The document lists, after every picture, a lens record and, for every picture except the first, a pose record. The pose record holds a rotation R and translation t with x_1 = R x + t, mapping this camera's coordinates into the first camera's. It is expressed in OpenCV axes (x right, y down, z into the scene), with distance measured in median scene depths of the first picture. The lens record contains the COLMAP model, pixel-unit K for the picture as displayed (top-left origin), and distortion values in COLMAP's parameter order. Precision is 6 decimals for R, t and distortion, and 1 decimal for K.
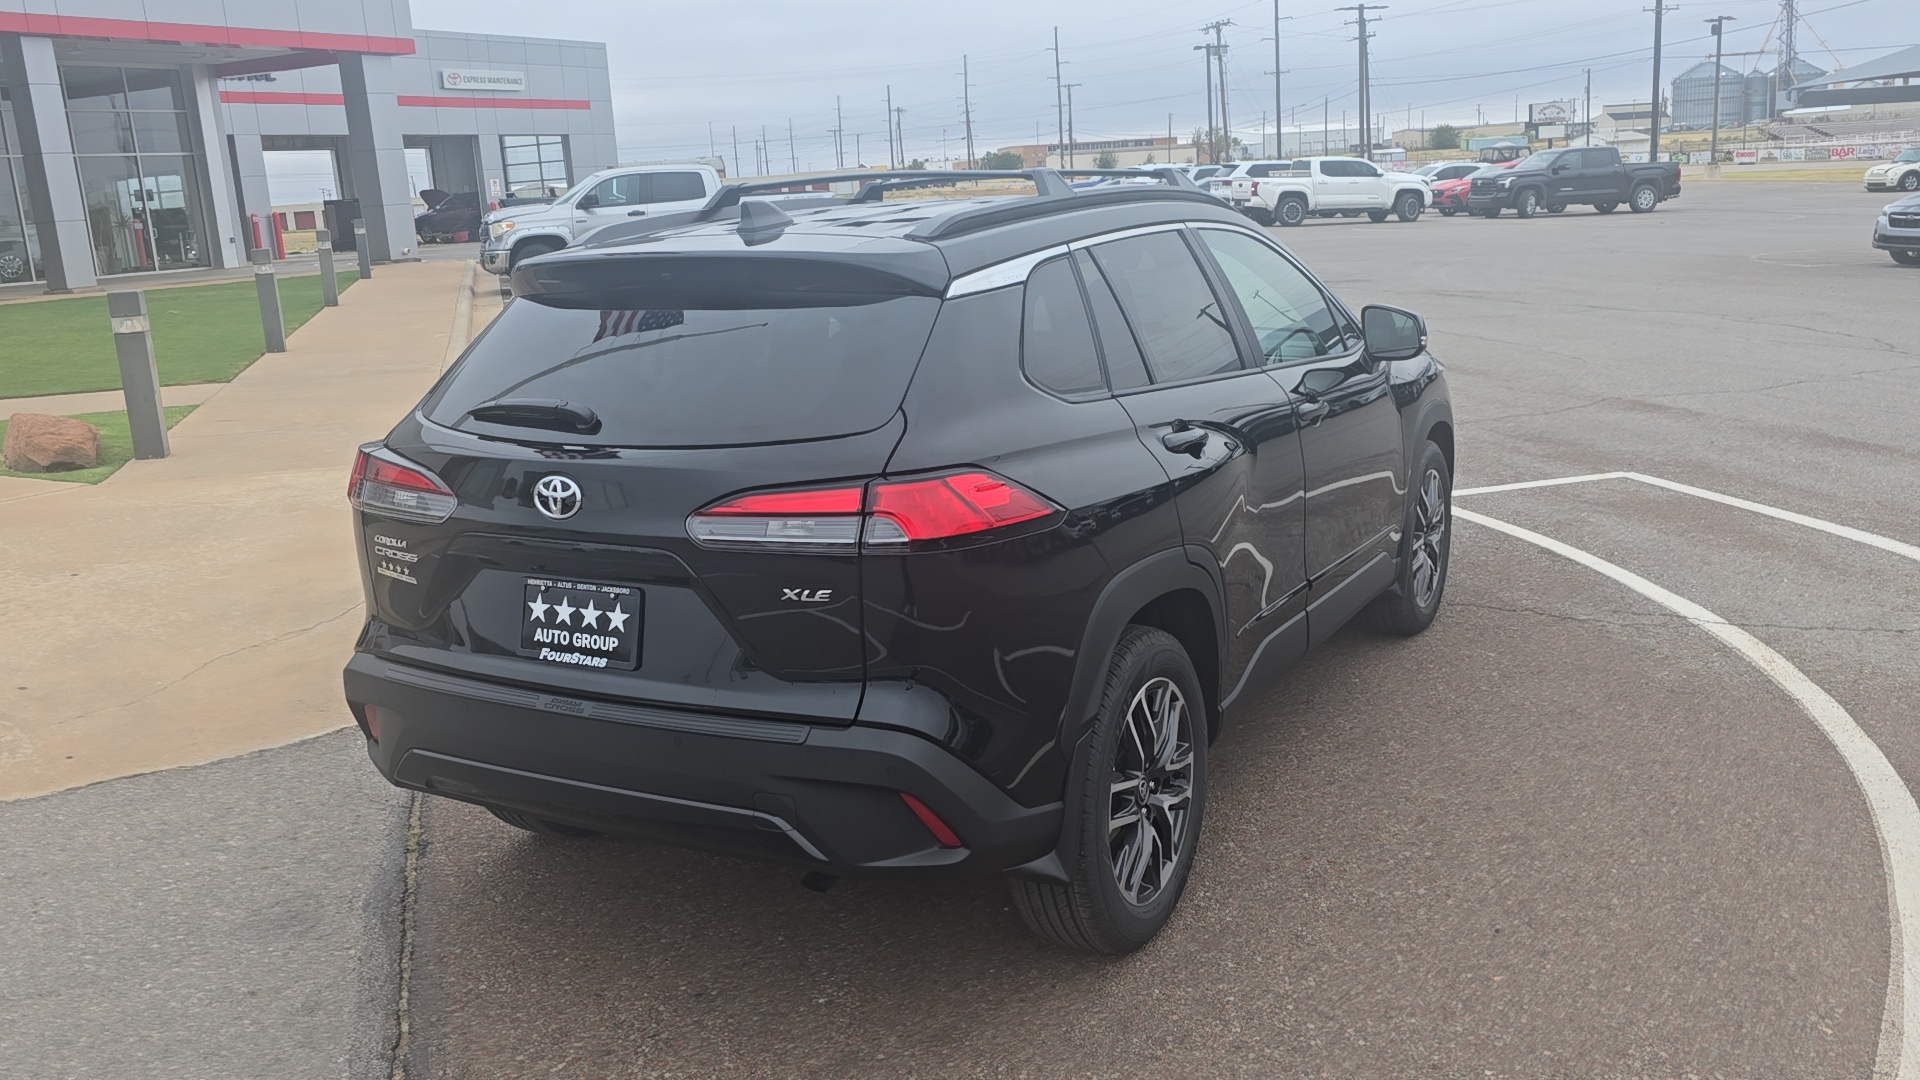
lens RADIAL K [[1589.4, 0, 959.2], [0, 1589.4, 534.7], [0, 0, 1]] dist [0.004308, 0.000272]
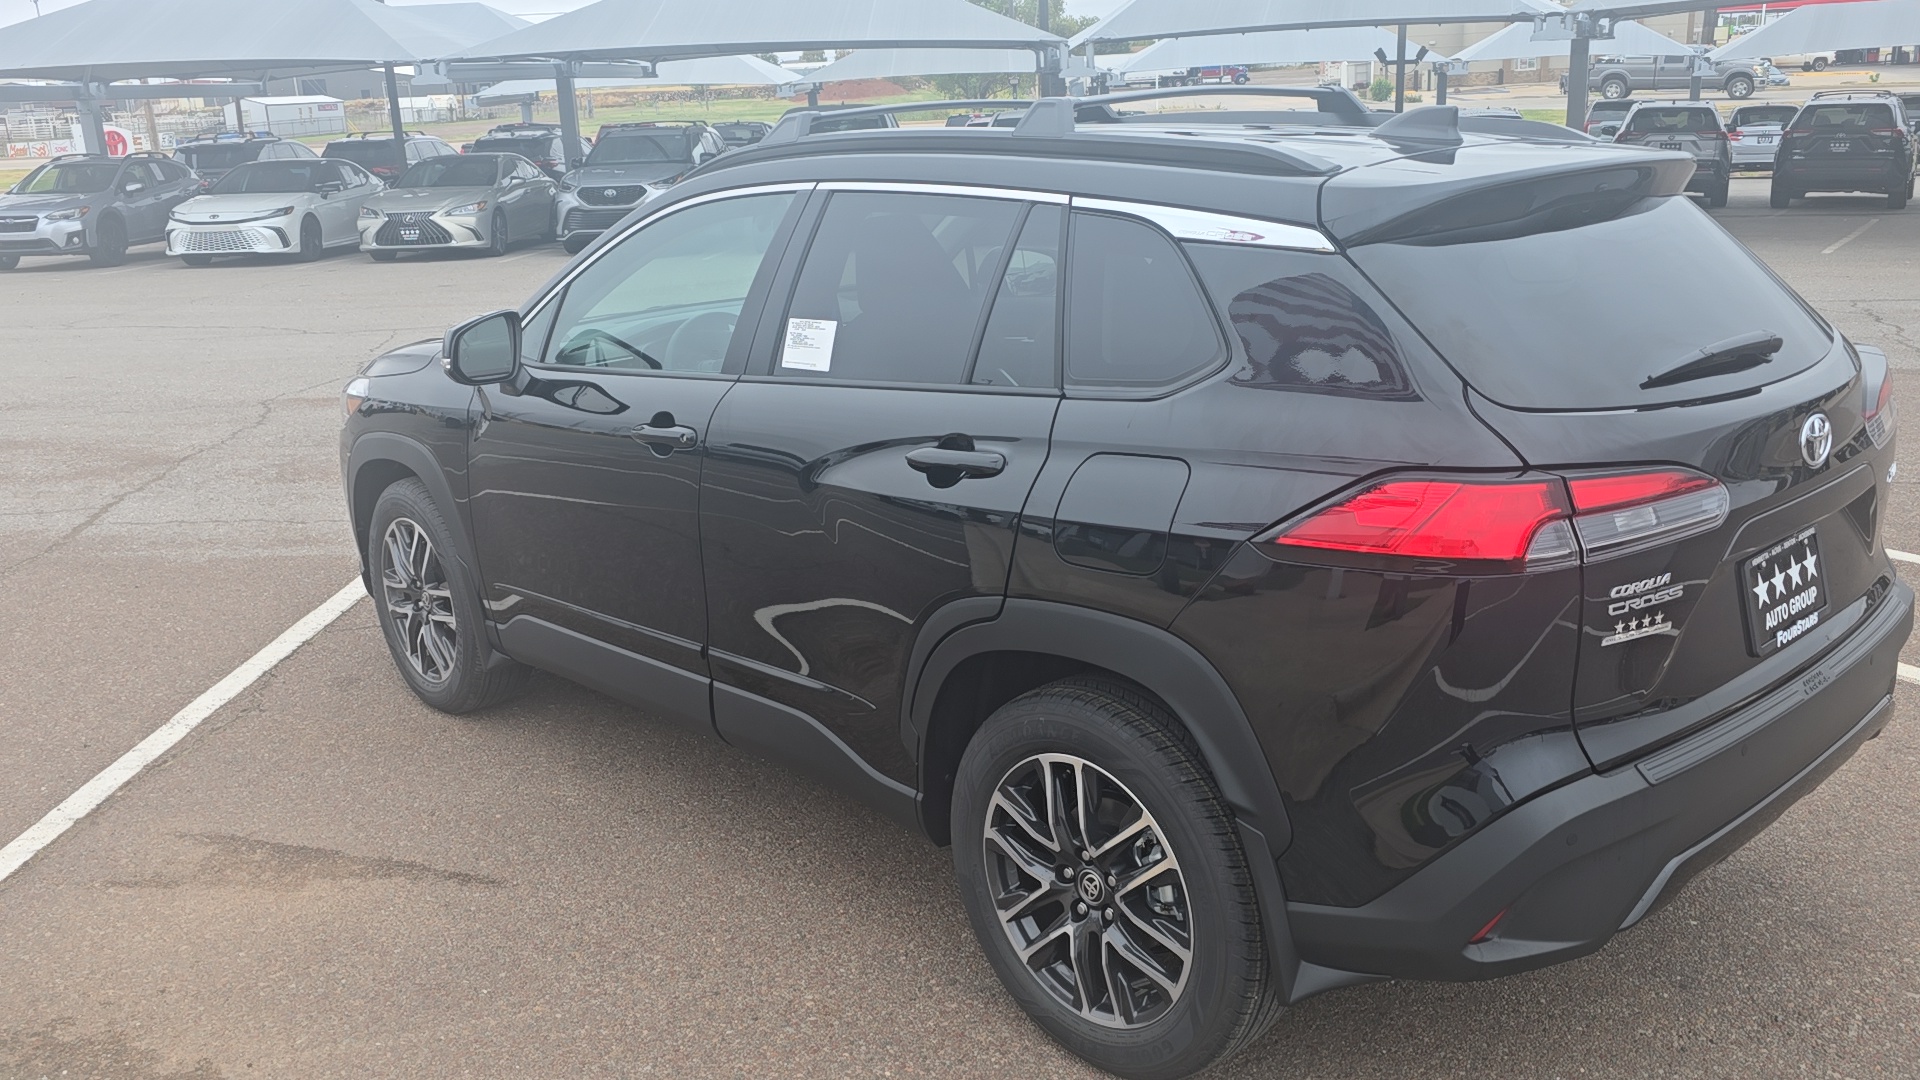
lens RADIAL K [[1585.9, 0, 965.5], [0, 1585.9, 531.2], [0, 0, 1]] dist [0.004226, 0.003974]
pose [[0.314609, -0.217921, 0.923868, -0.436392], [0.229653, 0.961850, 0.148676, -0.075843], [-0.921022, 0.165394, 0.352653, 0.414767]]
